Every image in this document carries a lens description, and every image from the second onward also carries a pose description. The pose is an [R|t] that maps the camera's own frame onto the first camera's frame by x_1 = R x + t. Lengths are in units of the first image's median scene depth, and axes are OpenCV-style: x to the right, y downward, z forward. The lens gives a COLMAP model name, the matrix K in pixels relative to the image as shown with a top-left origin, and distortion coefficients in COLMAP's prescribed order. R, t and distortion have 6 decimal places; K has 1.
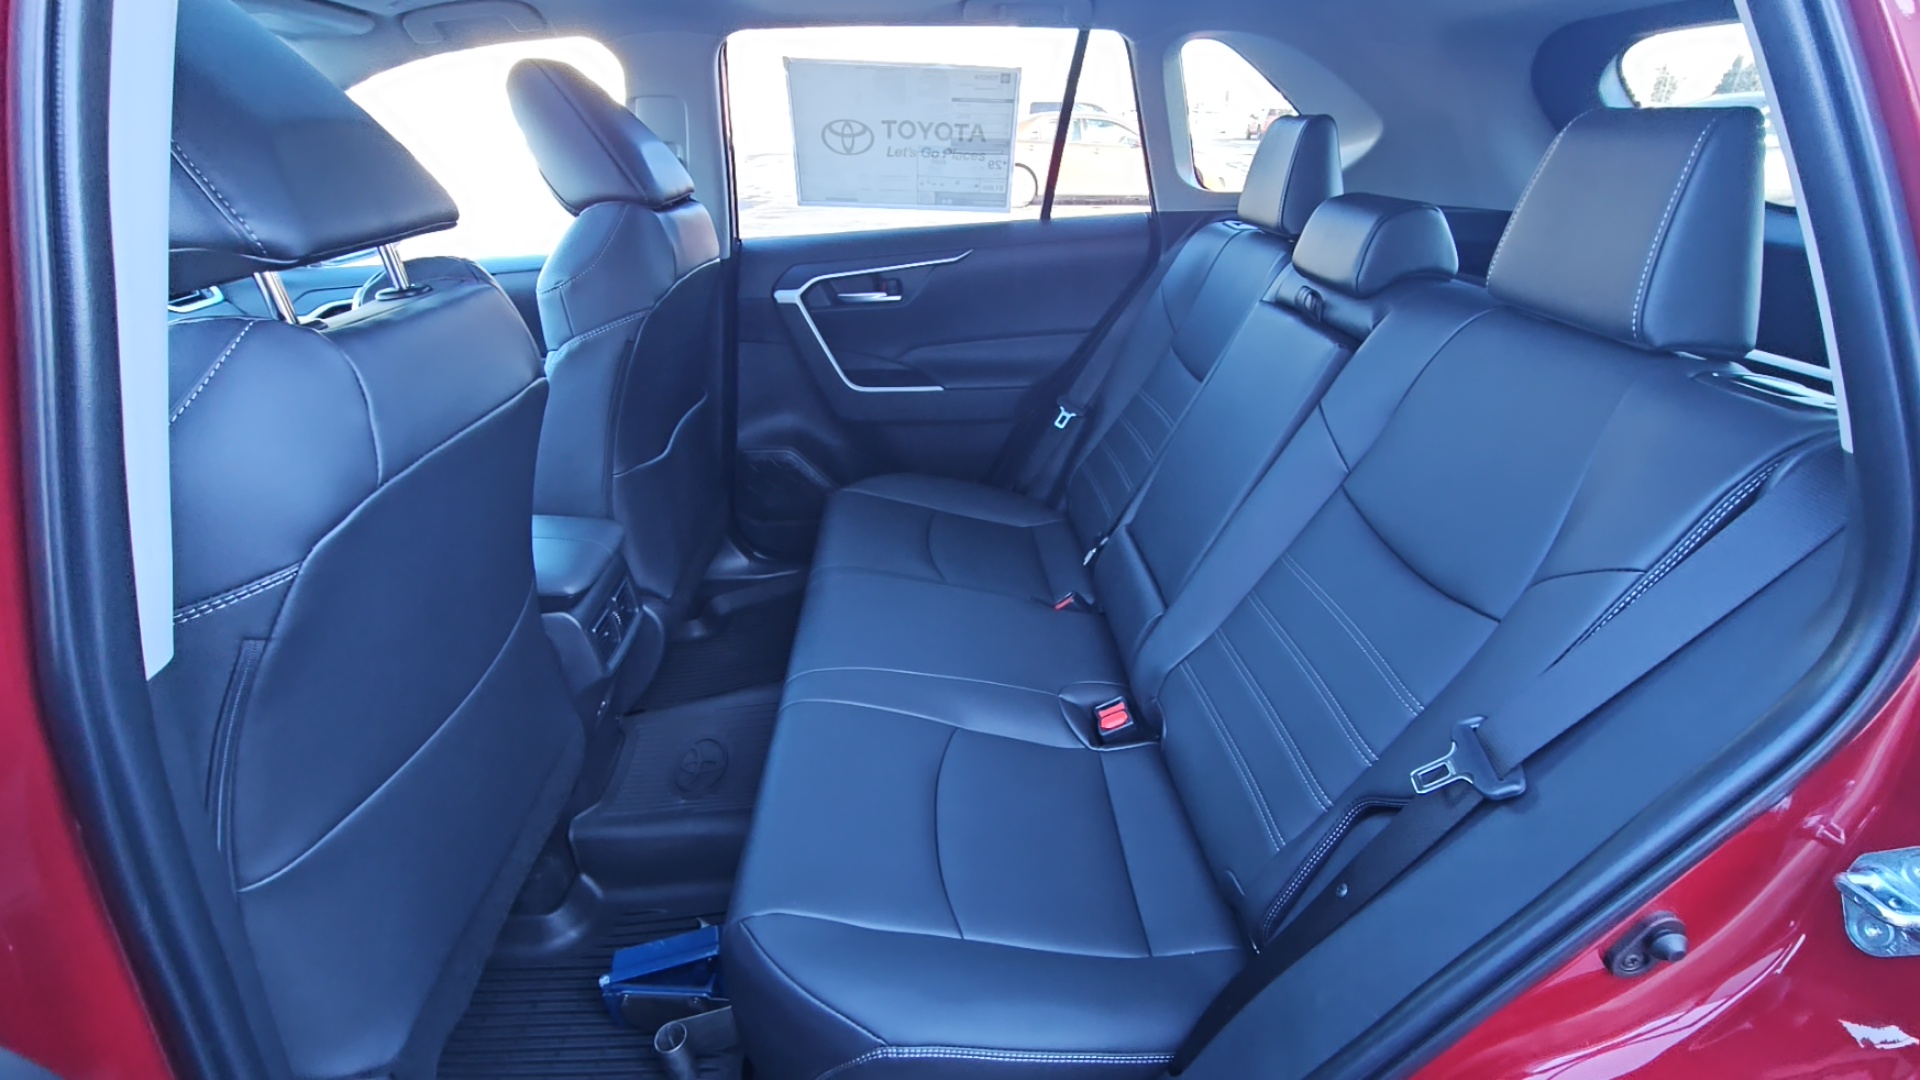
lens RADIAL K [[855.7, 0, 982.9], [0, 855.7, 543.4], [0, 0, 1]] dist [0.004784, -0.003799]
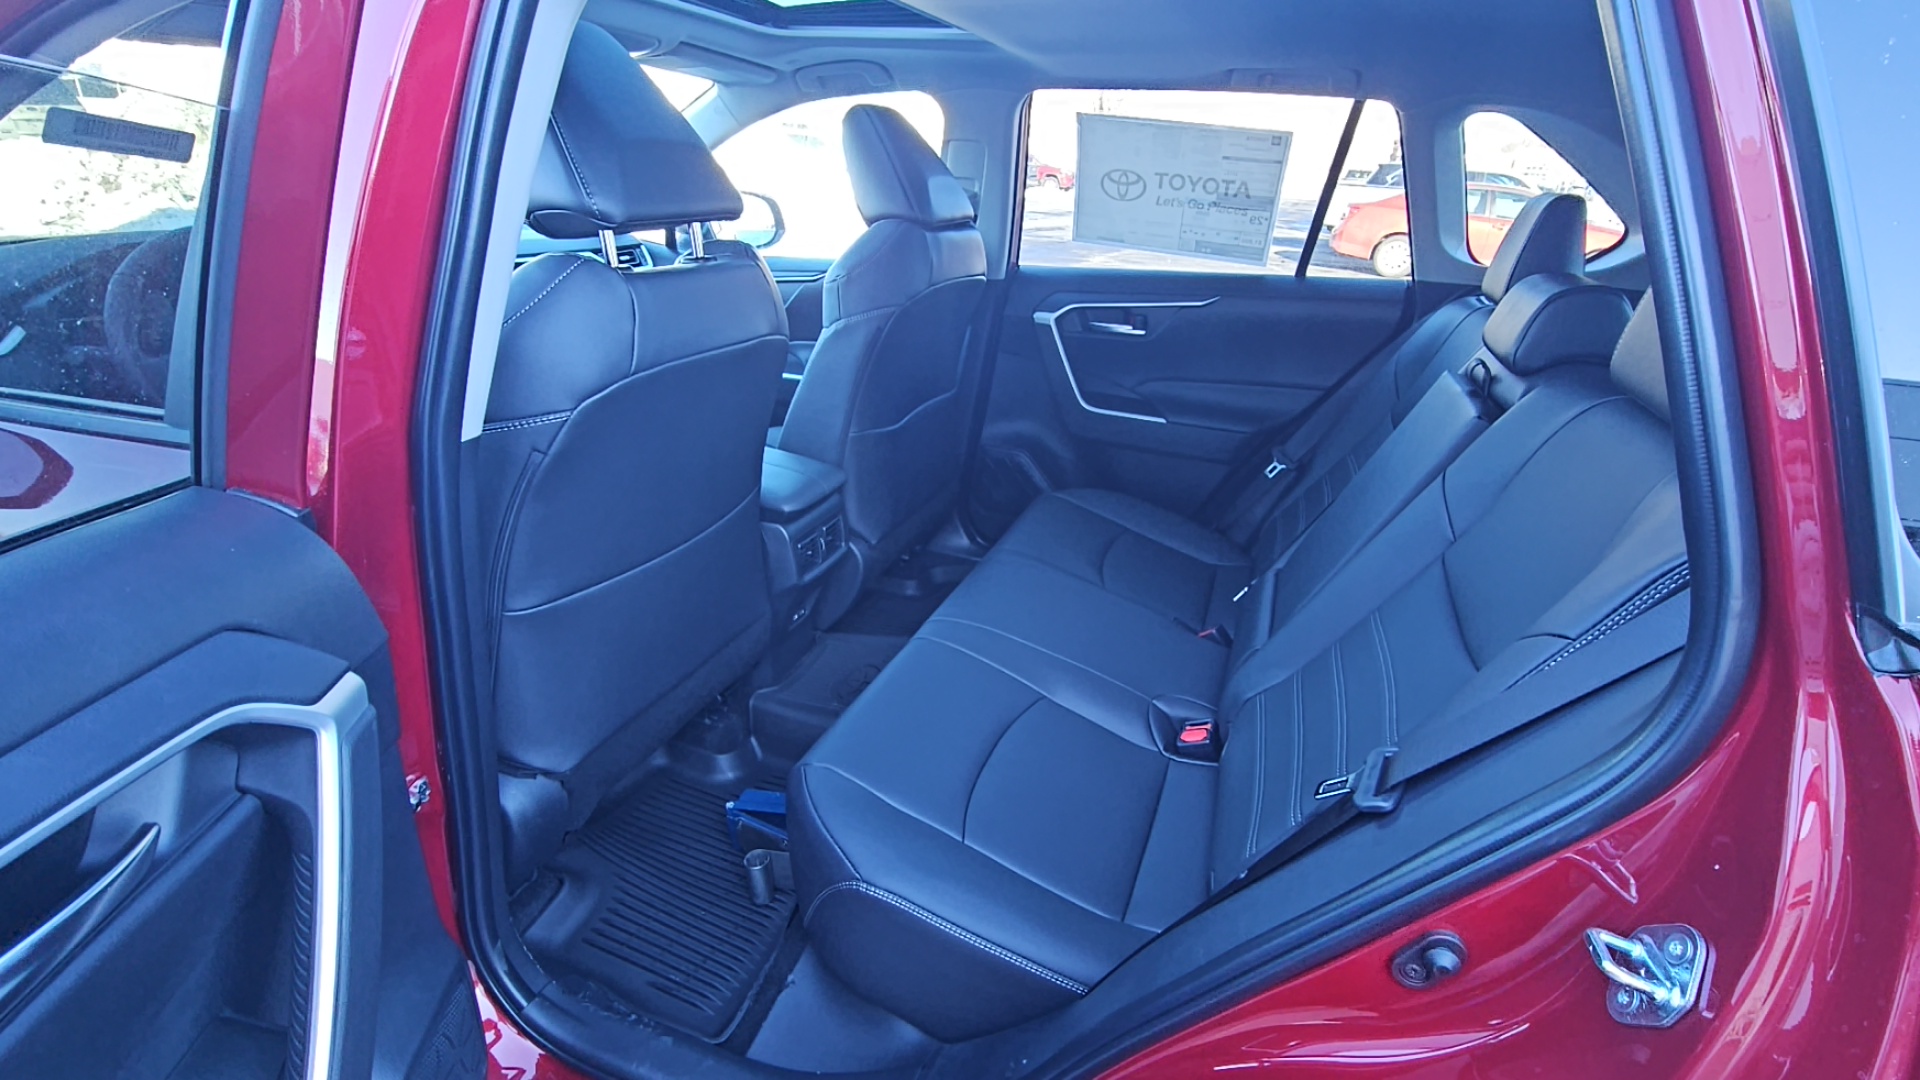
lens RADIAL K [[855.7, 0, 982.9], [0, 855.7, 543.4], [0, 0, 1]] dist [0.004784, -0.003799]
pose [[0.913719, 0.214424, -0.345166, 0.174556], [-0.231523, 0.972792, -0.008568, 0.034904], [0.333938, 0.087743, 0.938502, -0.073765]]
